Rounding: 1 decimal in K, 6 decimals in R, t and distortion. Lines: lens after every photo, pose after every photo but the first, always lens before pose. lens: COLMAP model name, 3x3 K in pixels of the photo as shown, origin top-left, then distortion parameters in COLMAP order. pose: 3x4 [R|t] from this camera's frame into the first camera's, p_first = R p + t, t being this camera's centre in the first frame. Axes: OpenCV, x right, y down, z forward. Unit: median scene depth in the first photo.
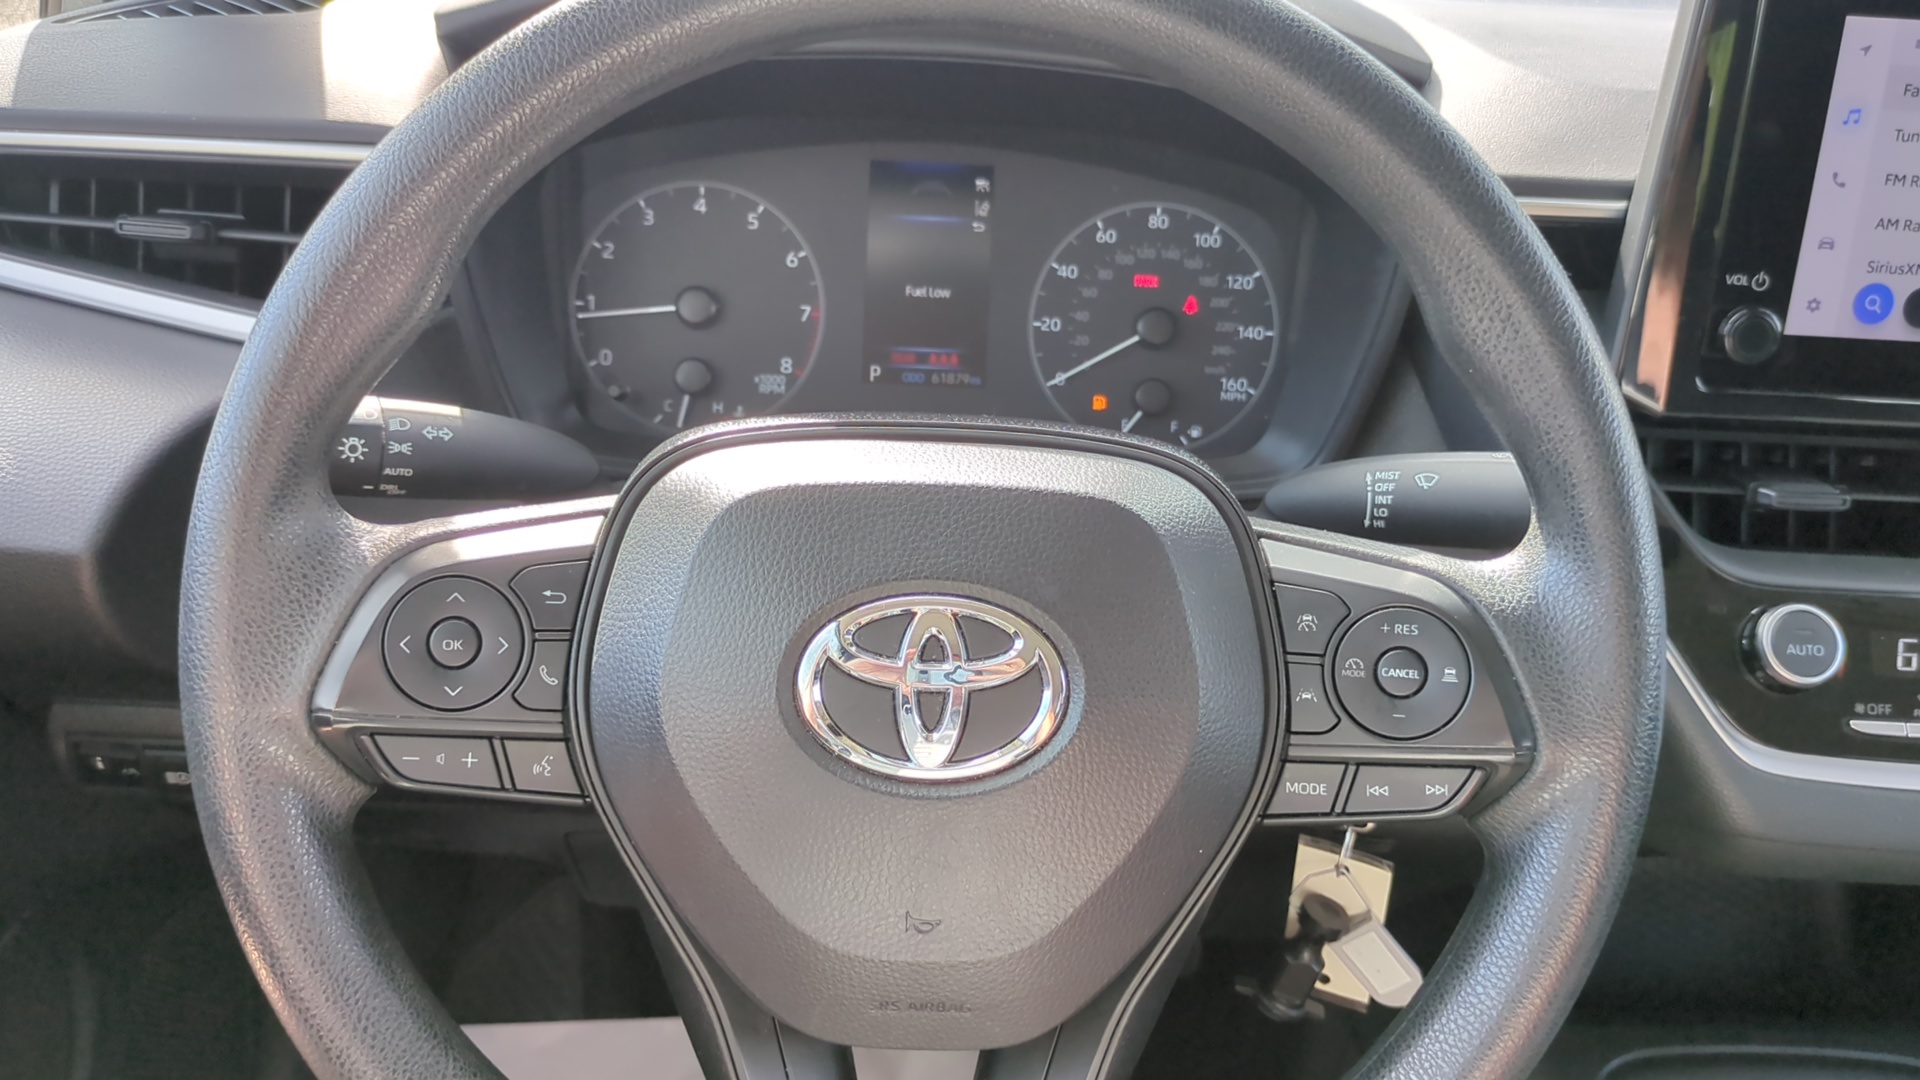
lens RADIAL K [[1669.2, 0, 960.0], [0, 1669.2, 535.6], [0, 0, 1]] dist [0.044063, -0.068445]
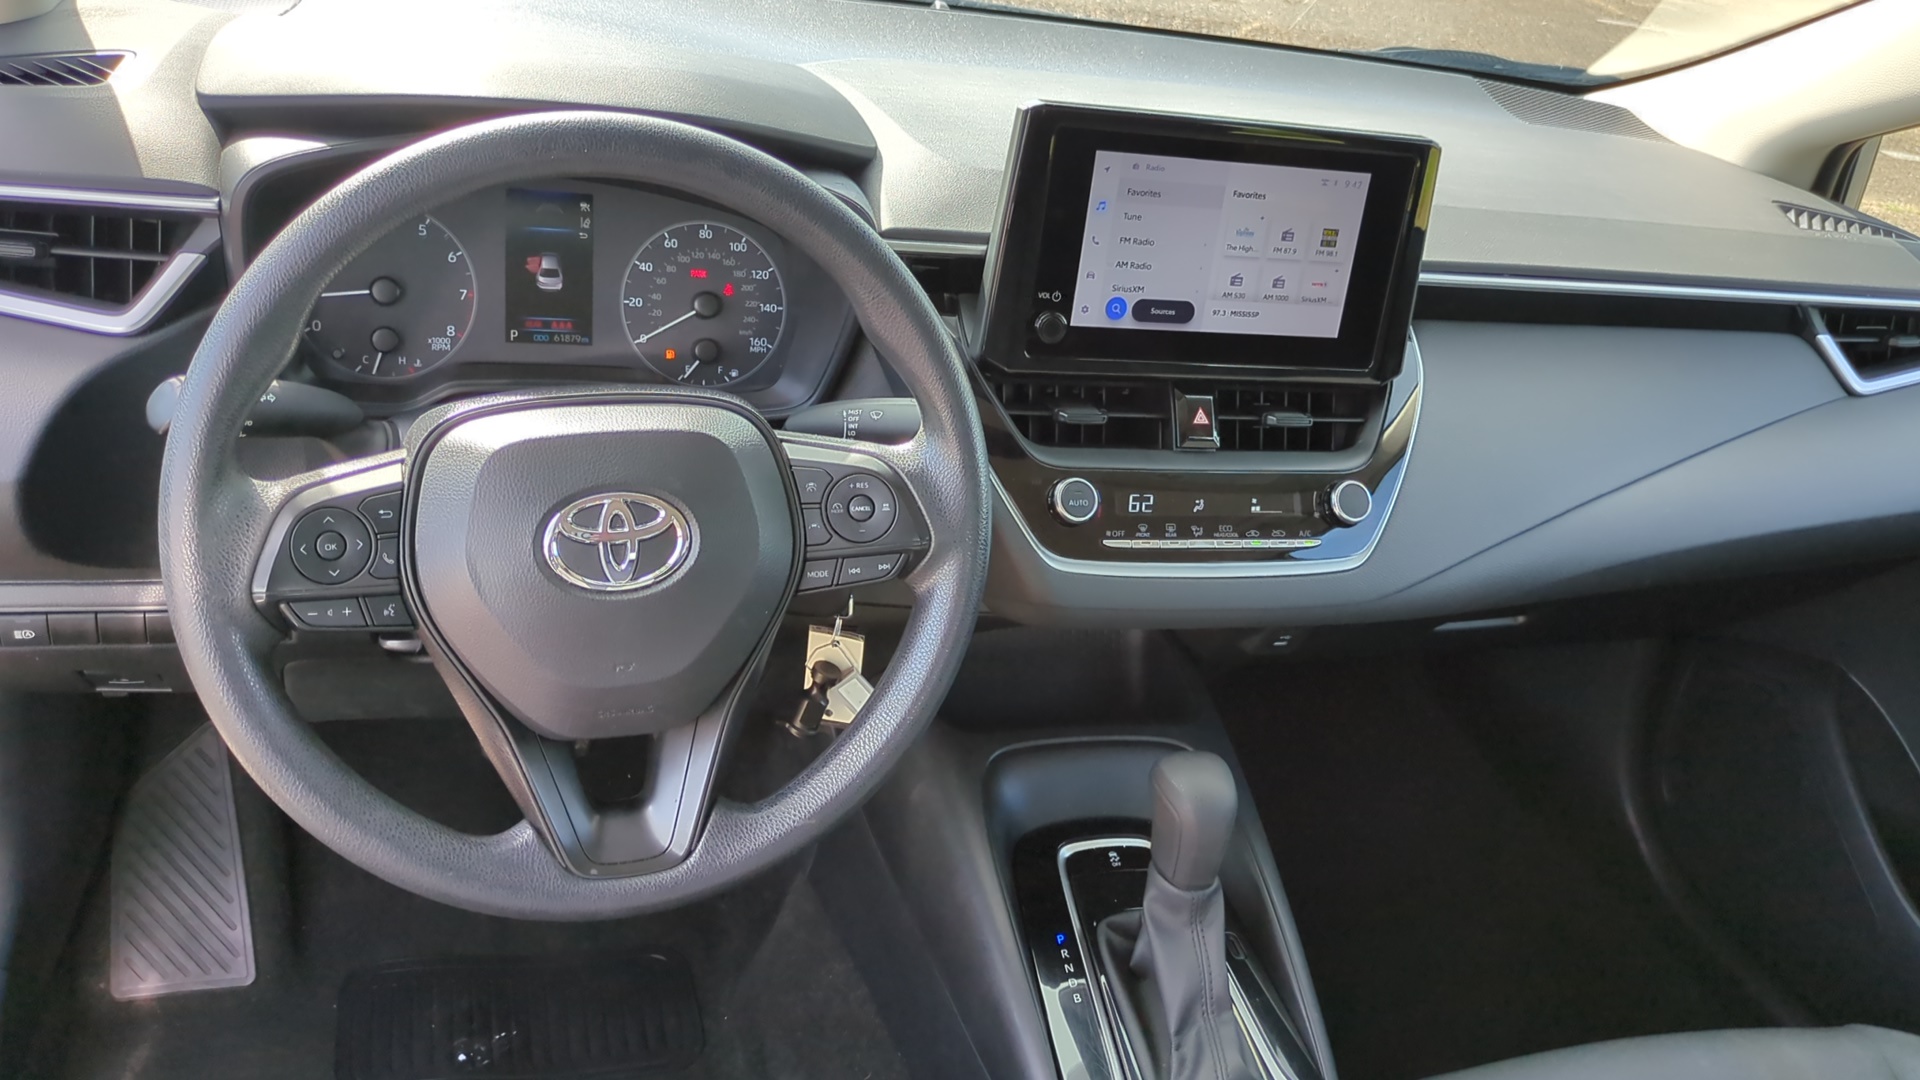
lens RADIAL K [[1653.2, 0, 963.0], [0, 1653.2, 535.9], [0, 0, 1]] dist [0.074126, -0.092114]
pose [[0.952810, -0.042916, 0.300519, -0.151886], [0.017816, 0.996156, 0.085771, -0.050501], [-0.303045, -0.076370, 0.949911, -0.642867]]
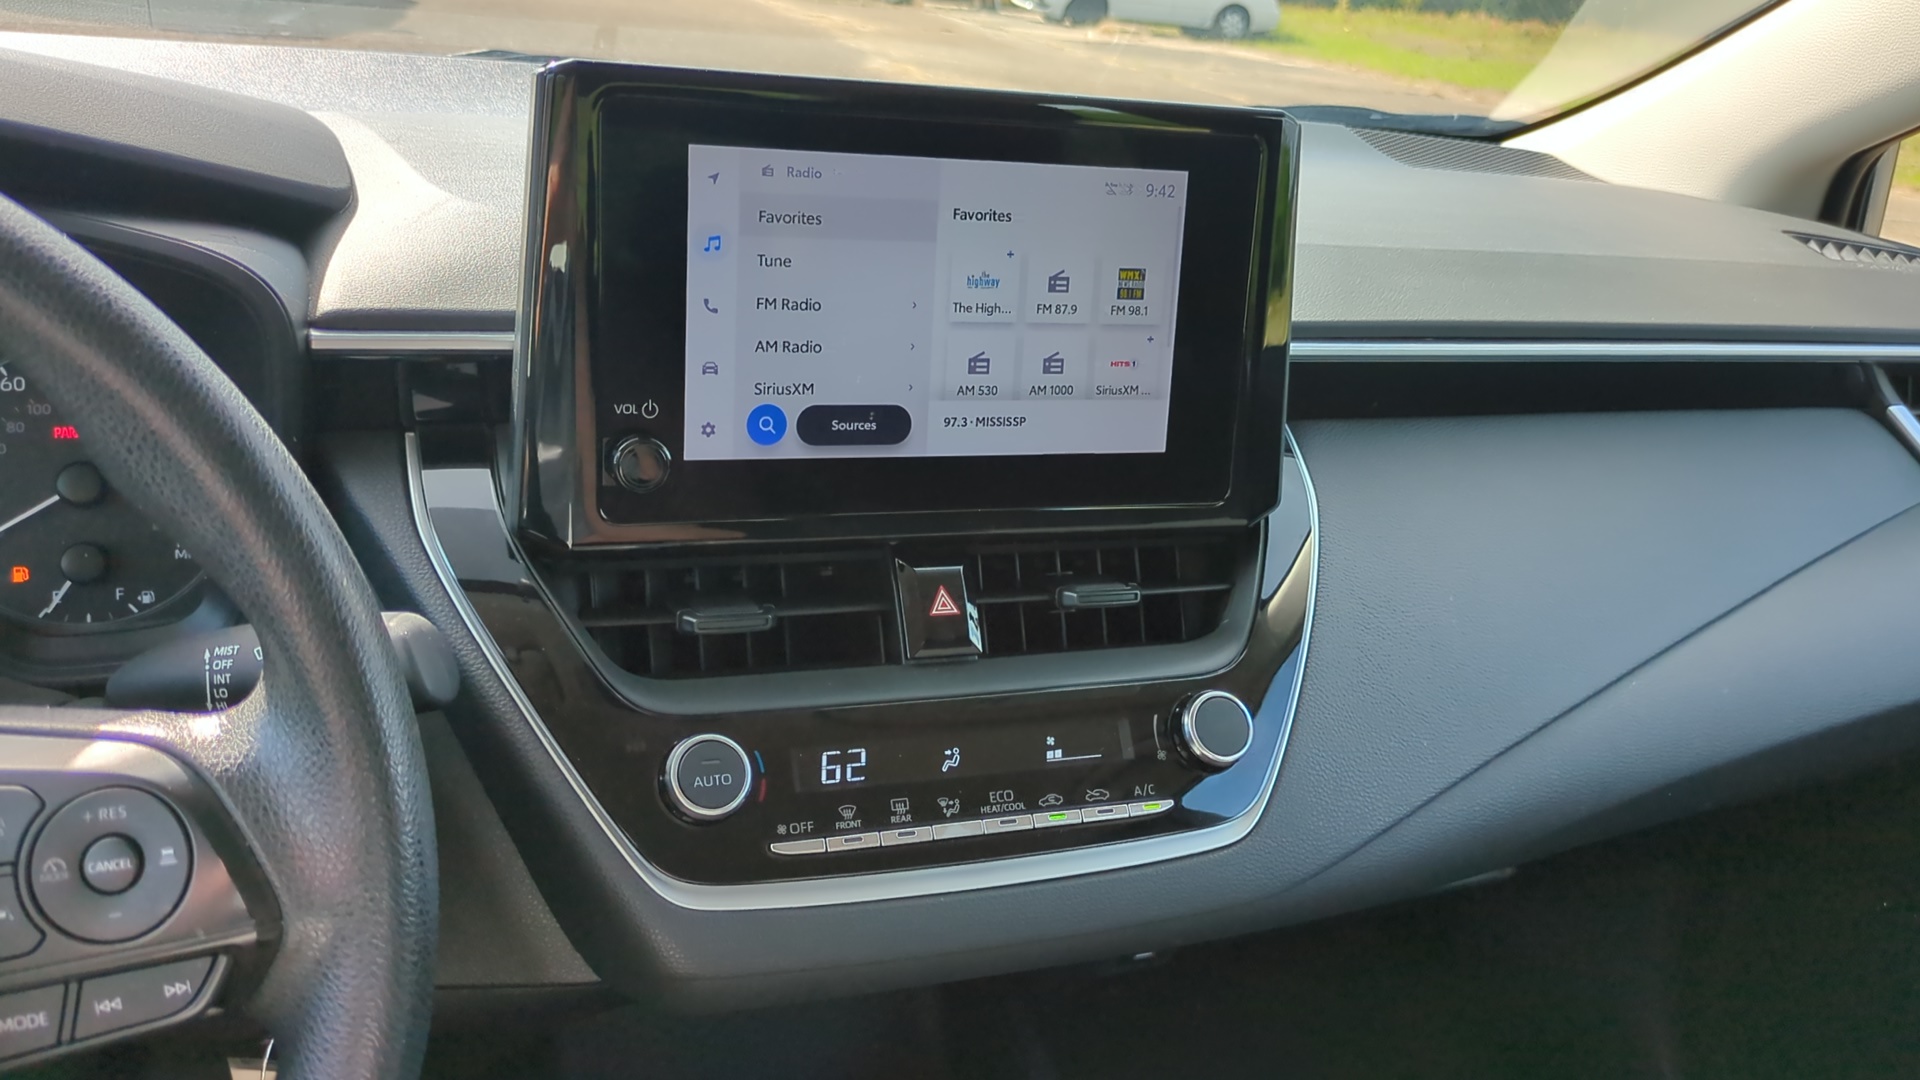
lens RADIAL K [[1660.2, 0, 967.8], [0, 1660.2, 527.5], [0, 0, 1]] dist [0.062678, -0.135091]
pose [[0.932572, -0.081578, 0.351644, 0.298010], [0.102436, 0.993890, -0.041093, -0.022690], [-0.346144, 0.074343, 0.935231, 0.025814]]
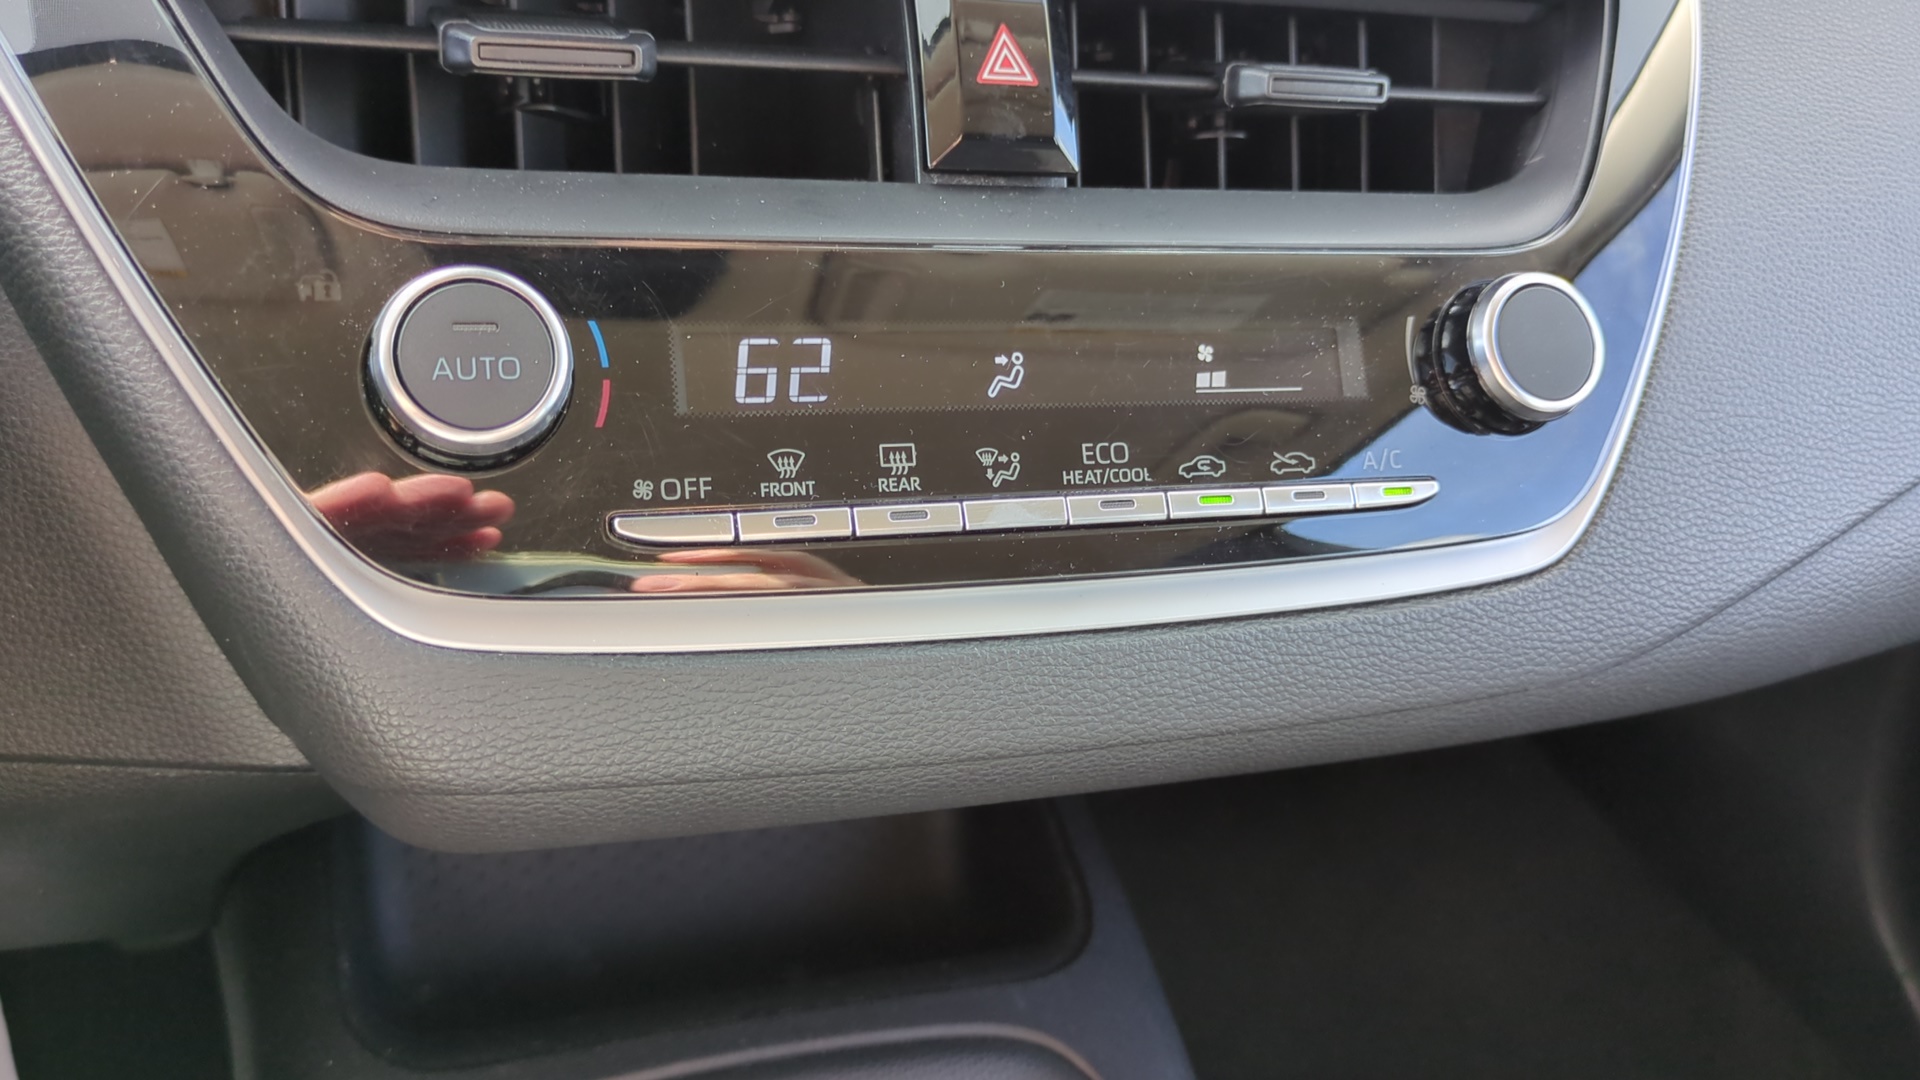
lens RADIAL K [[1654.1, 0, 960.0], [0, 1654.1, 540.0], [0, 0, 1]] dist [-0.009009, -0.009225]
pose [[0.945048, -0.090945, 0.314027, 0.460943], [0.055030, 0.991075, 0.121414, 0.064002], [-0.322266, -0.097461, 0.941619, 0.523620]]
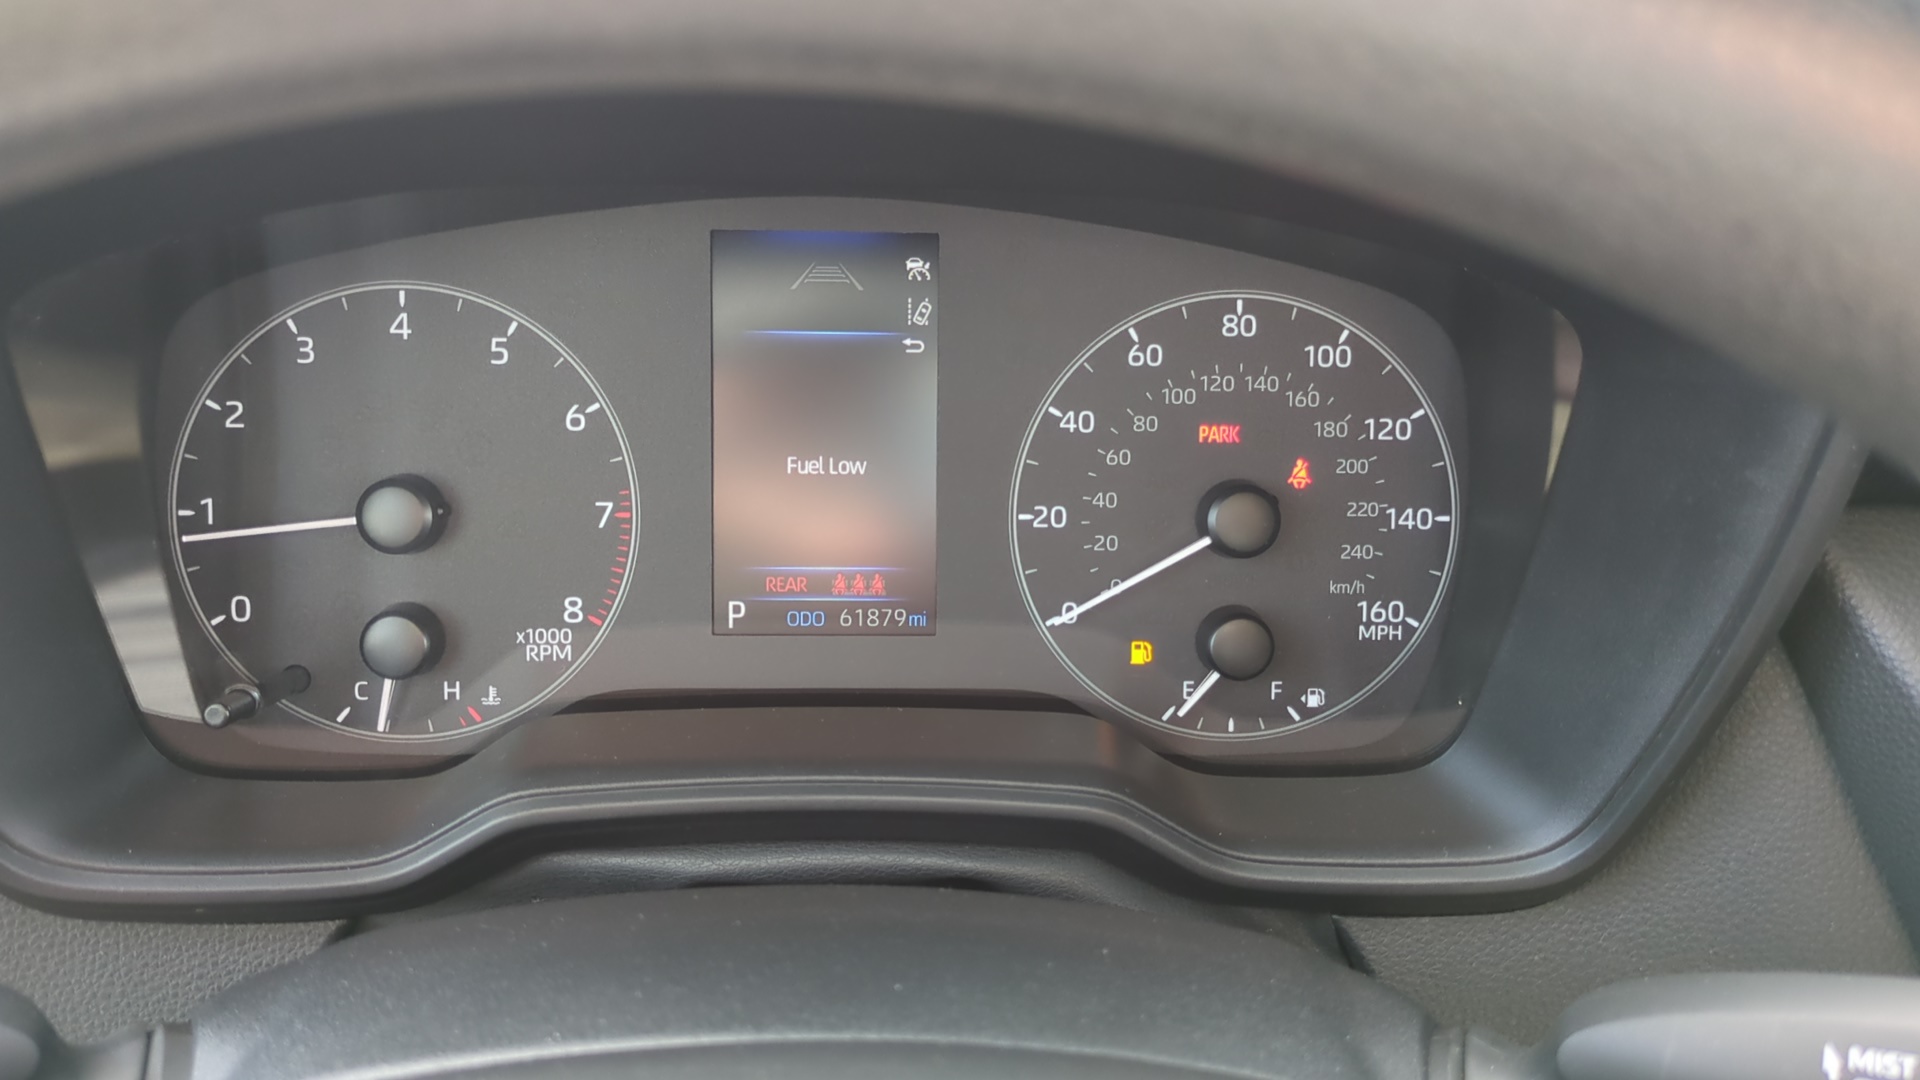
lens RADIAL K [[1669.2, 0, 960.0], [0, 1669.2, 535.6], [0, 0, 1]] dist [0.044063, -0.068445]
pose [[0.999444, -0.033039, 0.004581, 0.027193], [0.032814, 0.998547, 0.042746, -0.180867], [-0.005986, -0.042572, 0.999075, 0.556498]]
